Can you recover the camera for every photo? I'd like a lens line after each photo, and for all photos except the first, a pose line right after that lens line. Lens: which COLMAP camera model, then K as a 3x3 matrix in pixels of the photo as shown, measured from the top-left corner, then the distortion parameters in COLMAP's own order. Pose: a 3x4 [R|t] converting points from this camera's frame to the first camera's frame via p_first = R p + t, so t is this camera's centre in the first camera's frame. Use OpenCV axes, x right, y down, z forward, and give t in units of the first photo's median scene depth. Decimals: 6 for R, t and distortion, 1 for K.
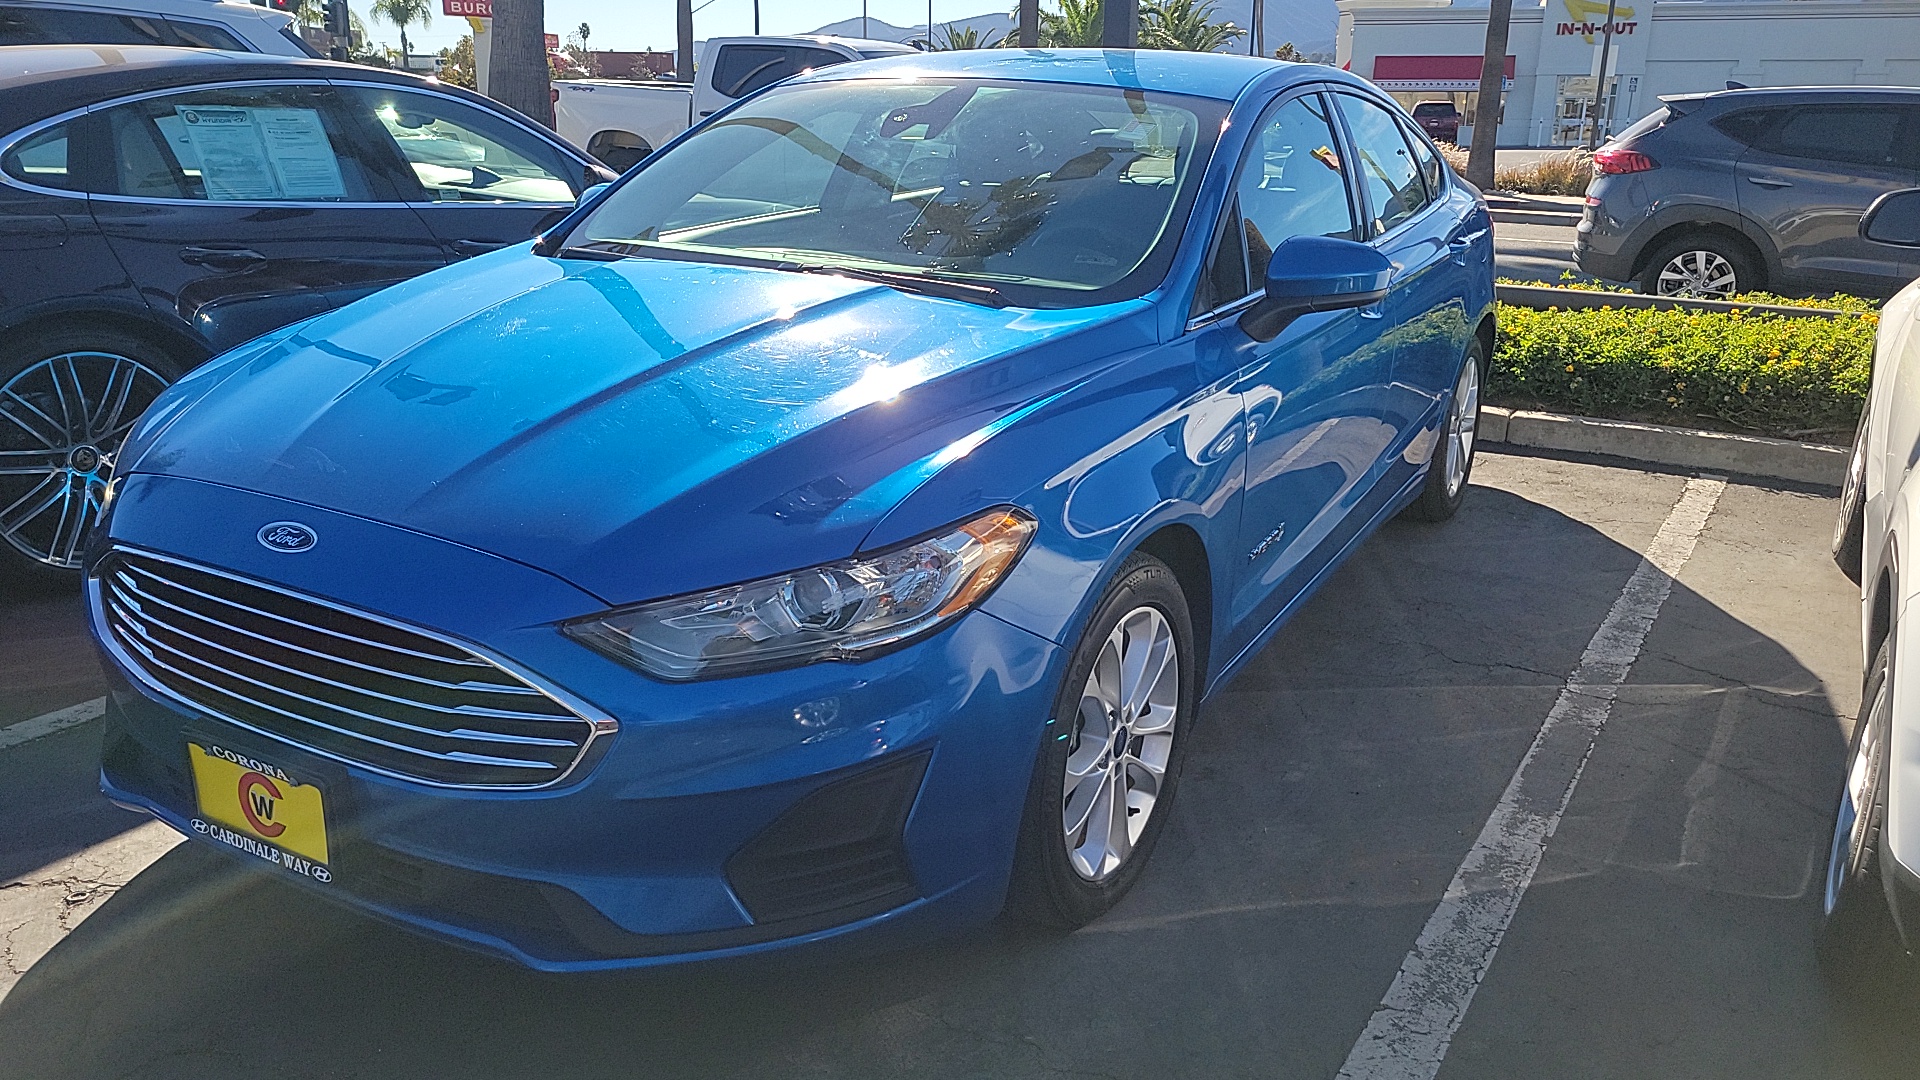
lens RADIAL K [[1469.8, 0, 961.2], [0, 1469.8, 547.7], [0, 0, 1]] dist [0.001340, -0.006848]
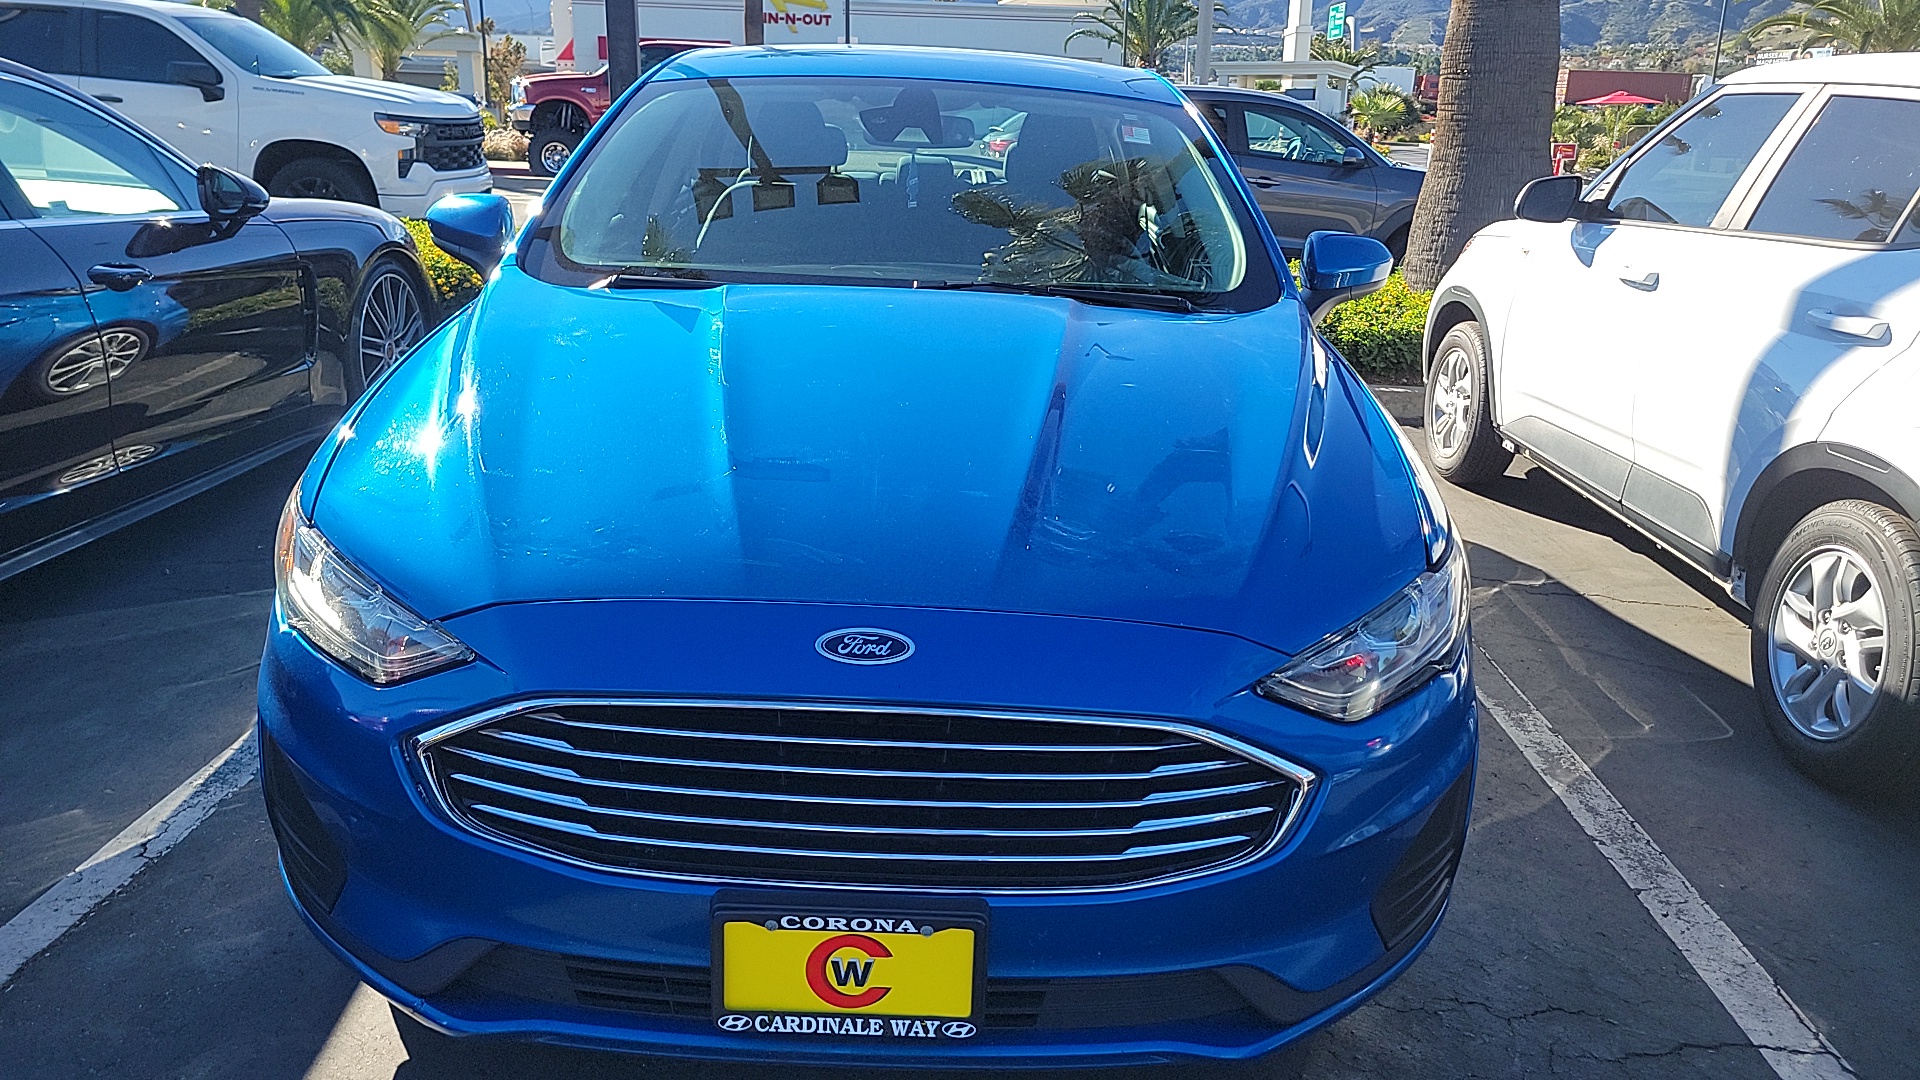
lens RADIAL K [[1469.8, 0, 960.2], [0, 1469.8, 531.2], [0, 0, 1]] dist [0.001340, -0.006848]
pose [[0.874926, -0.128979, 0.466765, -0.776878], [0.128422, 0.991165, 0.033164, -0.090543], [-0.466919, 0.030927, 0.883759, 0.232066]]
